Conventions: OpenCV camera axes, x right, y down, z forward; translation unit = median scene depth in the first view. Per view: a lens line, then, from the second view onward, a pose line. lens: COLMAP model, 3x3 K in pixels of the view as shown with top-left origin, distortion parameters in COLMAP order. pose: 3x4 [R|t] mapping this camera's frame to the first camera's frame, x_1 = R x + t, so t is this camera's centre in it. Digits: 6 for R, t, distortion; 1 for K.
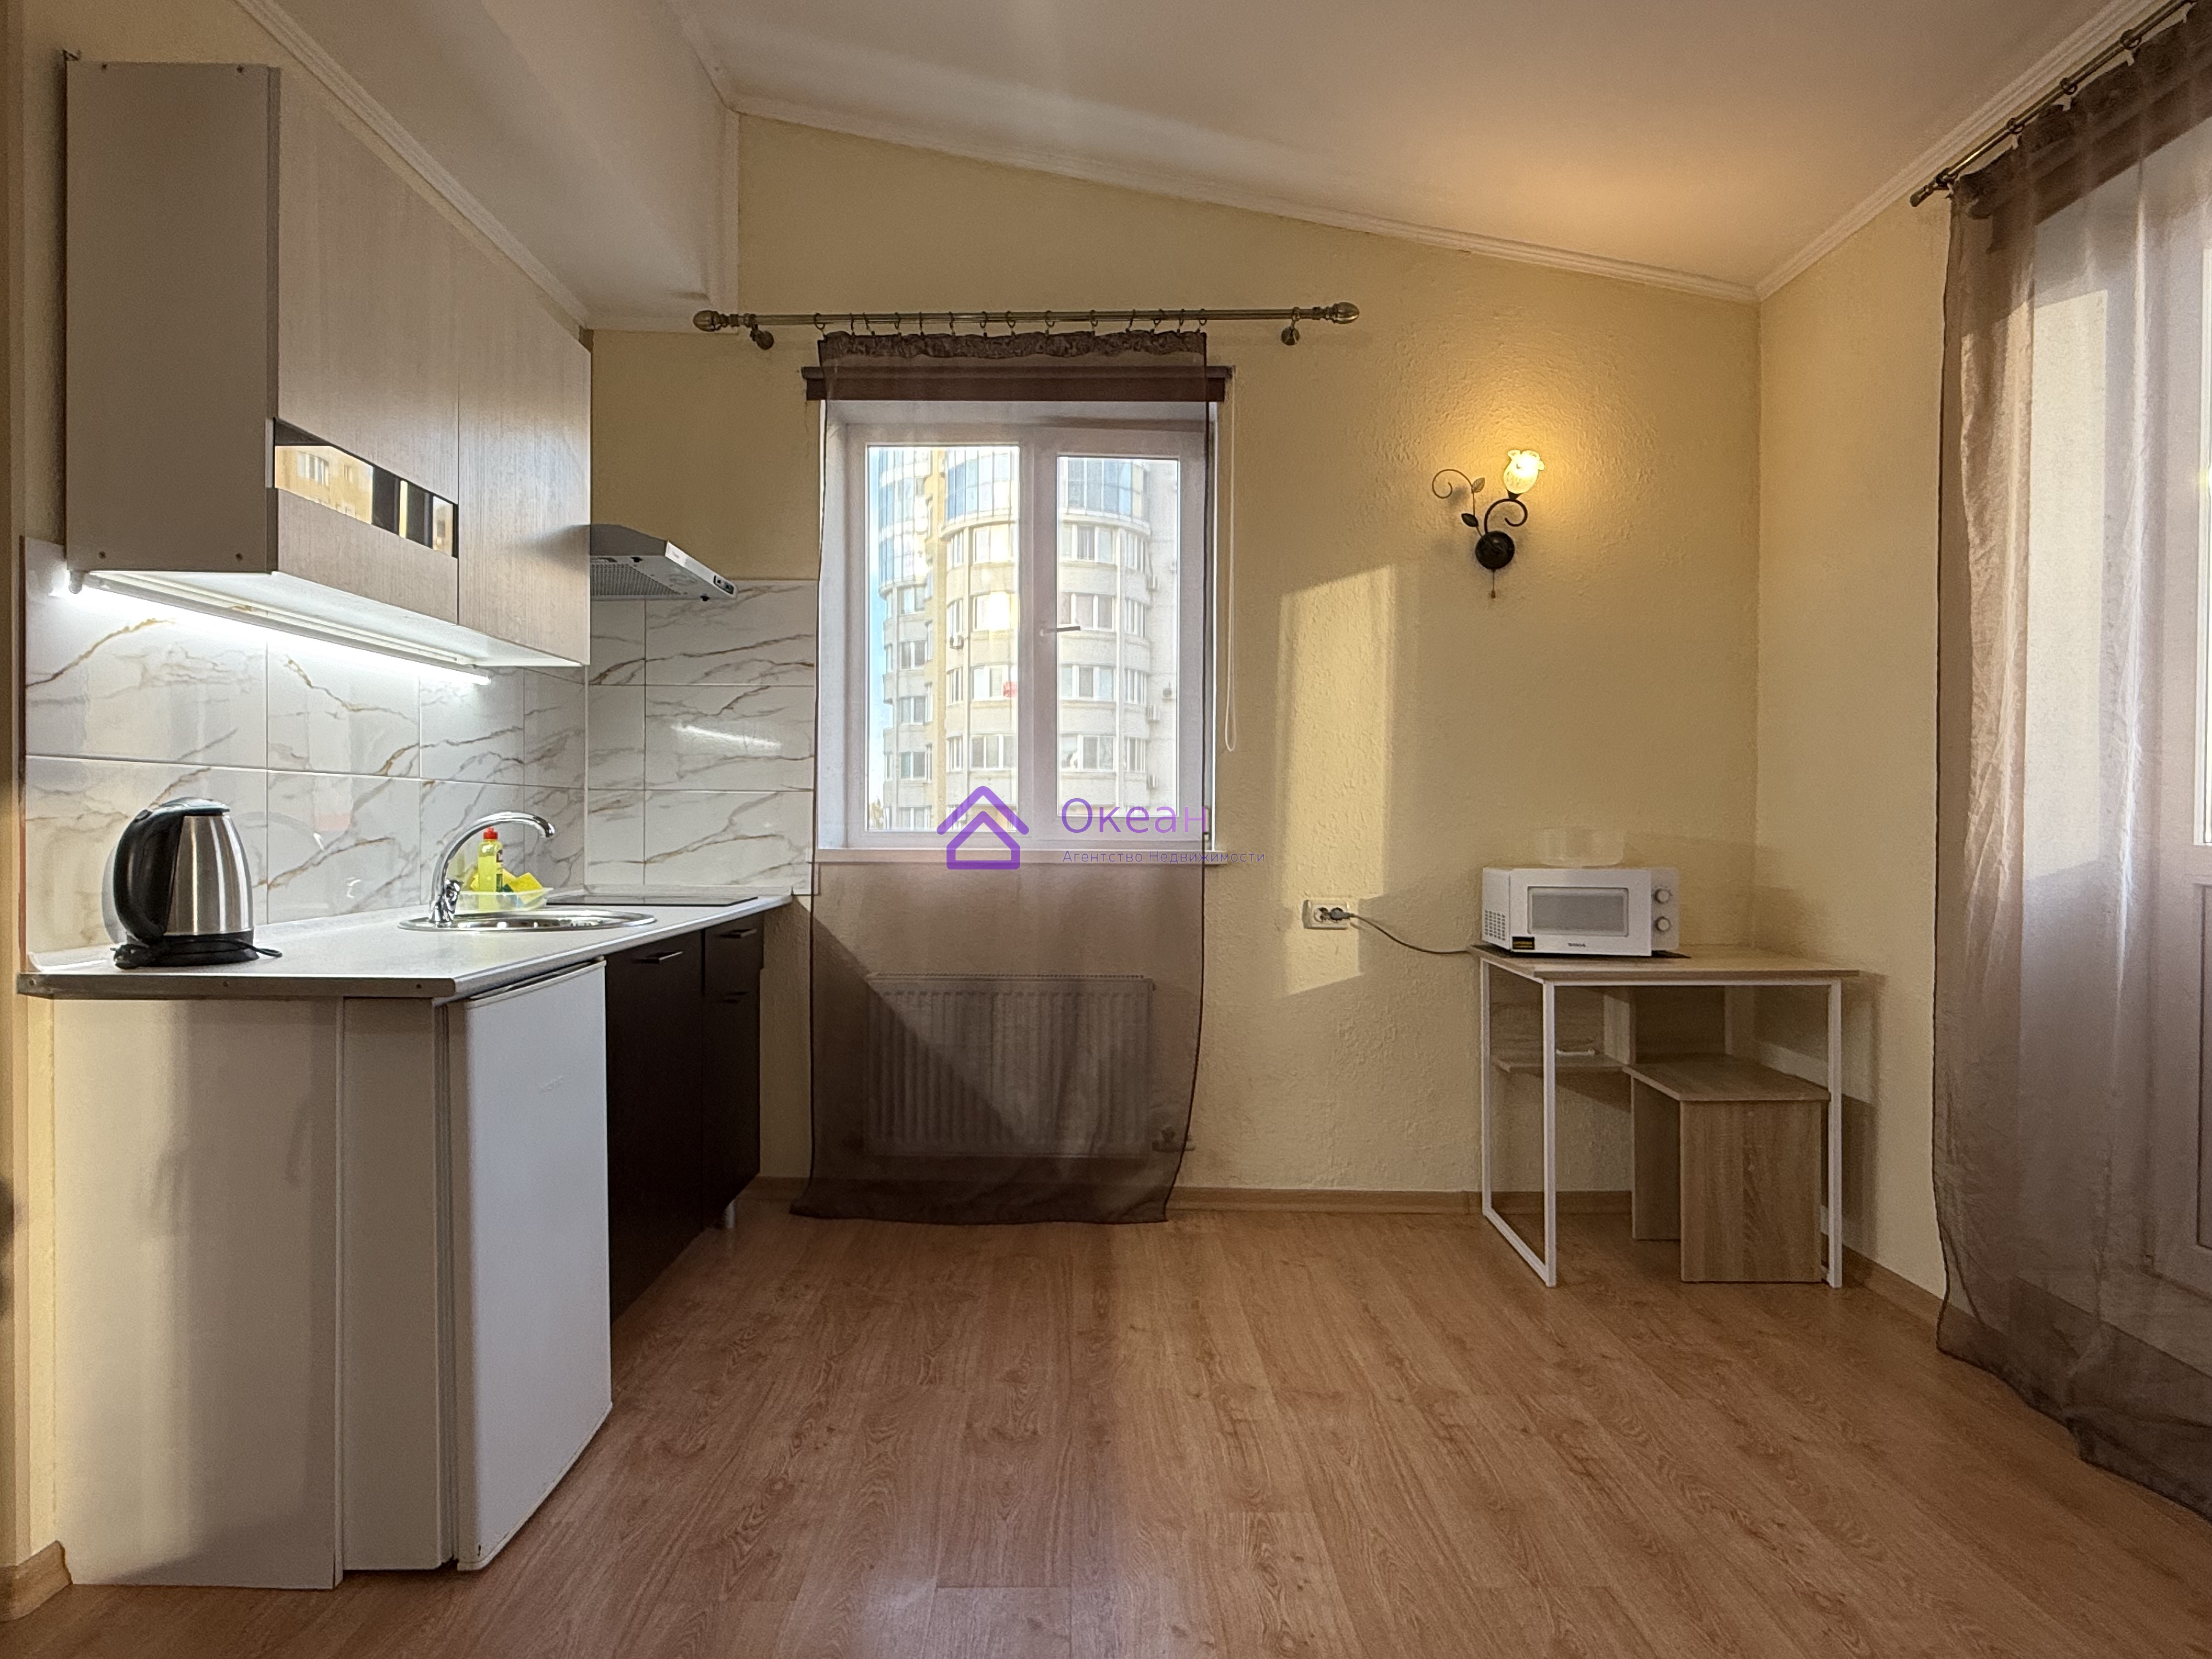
lens RADIAL K [[1269.6, 0, 1101.3], [0, 1269.6, 824.0], [0, 0, 1]] dist [-0.000855, -0.000442]
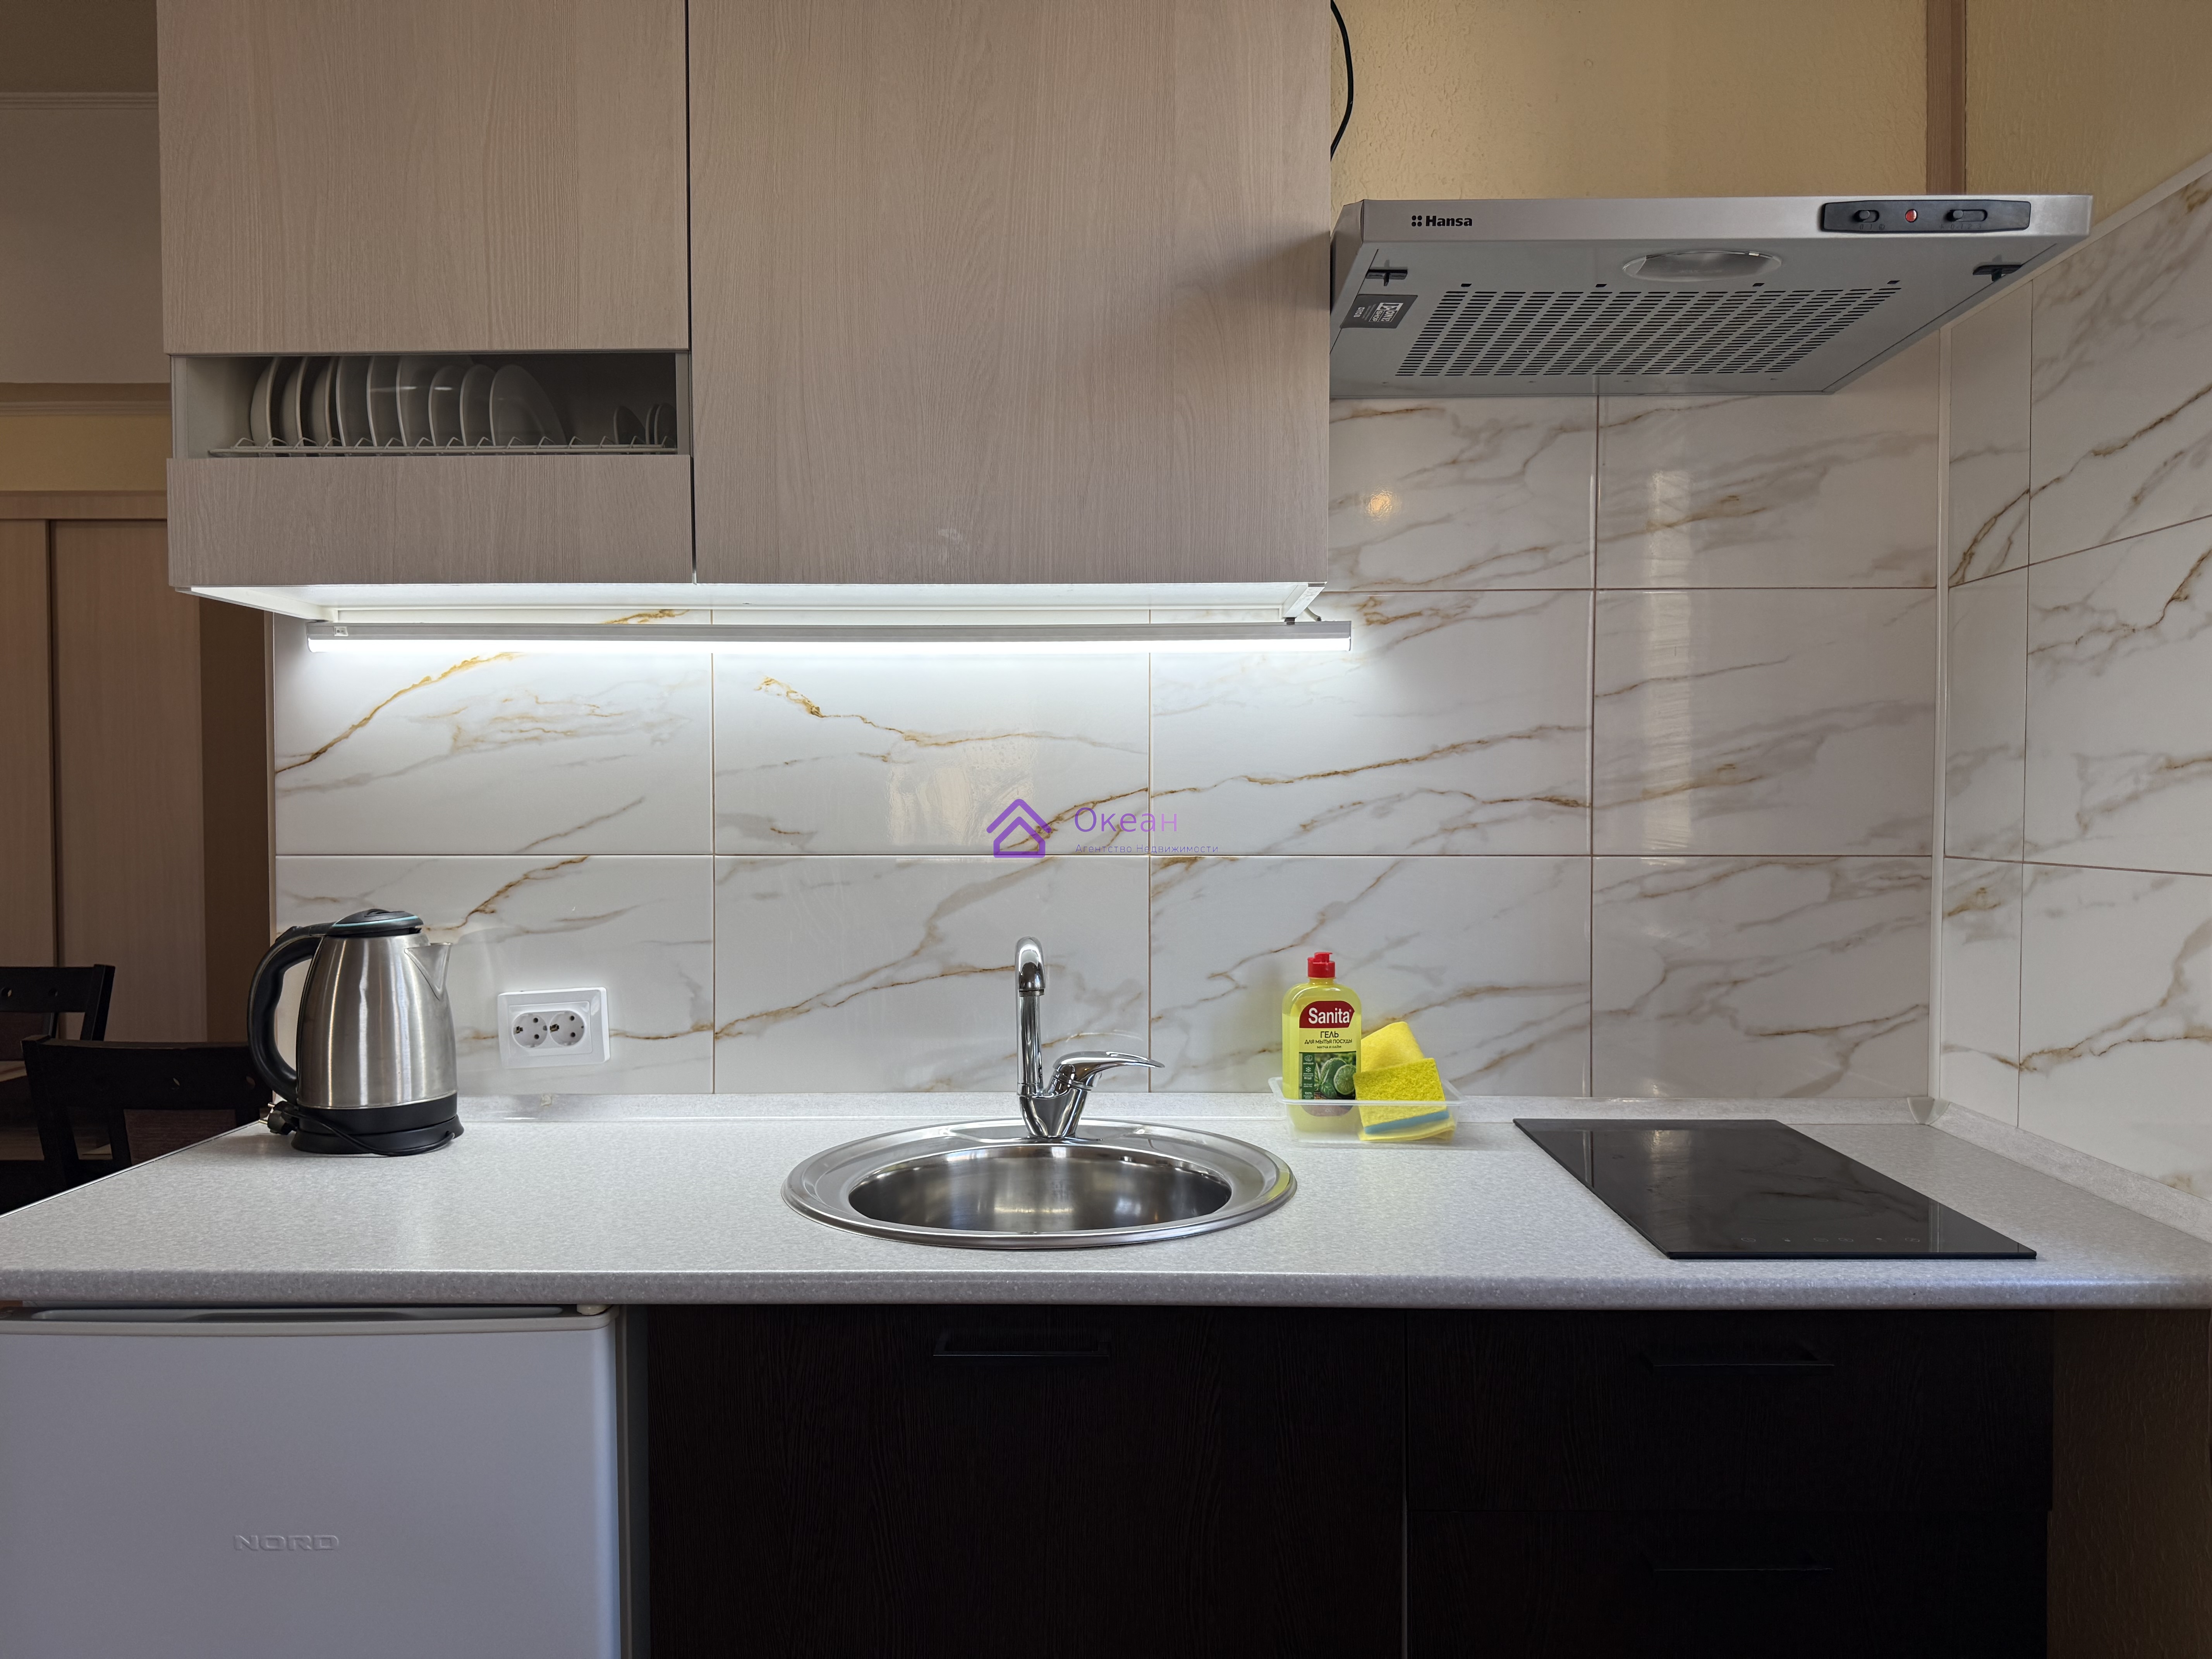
lens RADIAL K [[1540.9, 0, 1102.8], [0, 1540.9, 839.3], [0, 0, 1]] dist [-0.000923, -0.002262]
pose [[-0.022280, 0.012420, -0.999675, 0.120064], [-0.003196, 0.999917, 0.012494, -0.059208], [0.999747, 0.003473, -0.022238, 1.178989]]
